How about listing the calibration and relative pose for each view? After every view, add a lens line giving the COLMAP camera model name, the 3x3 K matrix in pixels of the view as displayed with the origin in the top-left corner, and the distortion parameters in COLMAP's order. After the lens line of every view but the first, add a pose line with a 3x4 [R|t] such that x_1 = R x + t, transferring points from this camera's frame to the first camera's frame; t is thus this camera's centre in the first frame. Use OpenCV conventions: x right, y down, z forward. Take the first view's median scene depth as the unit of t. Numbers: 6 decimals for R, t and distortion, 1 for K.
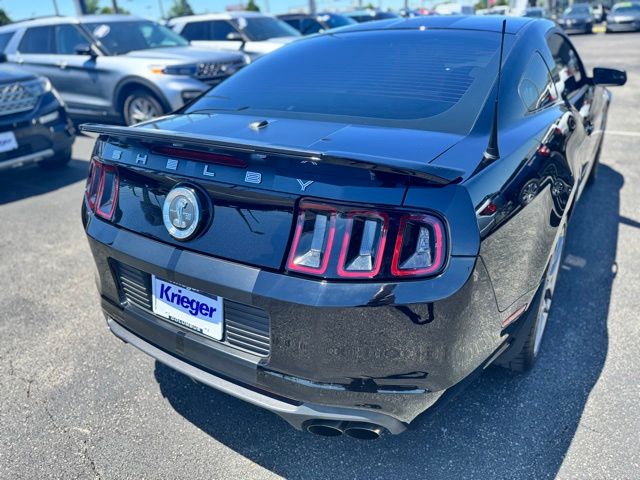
lens RADIAL K [[450.2, 0, 331.9], [0, 450.2, 230.5], [0, 0, 1]] dist [0.040640, -0.047184]
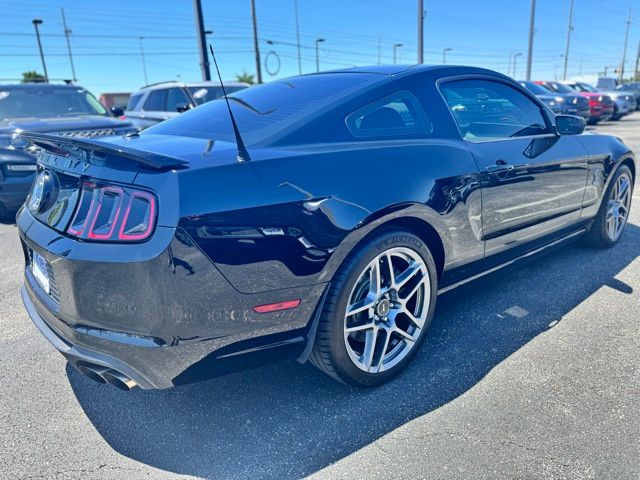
lens RADIAL K [[450.2, 0, 322.5], [0, 450.2, 234.3], [0, 0, 1]] dist [0.040640, -0.047184]
pose [[0.959717, 0.085360, -0.267688, 0.187256], [-0.119199, 0.986442, -0.112798, 0.030098], [0.254430, 0.140162, 0.956880, -0.009500]]
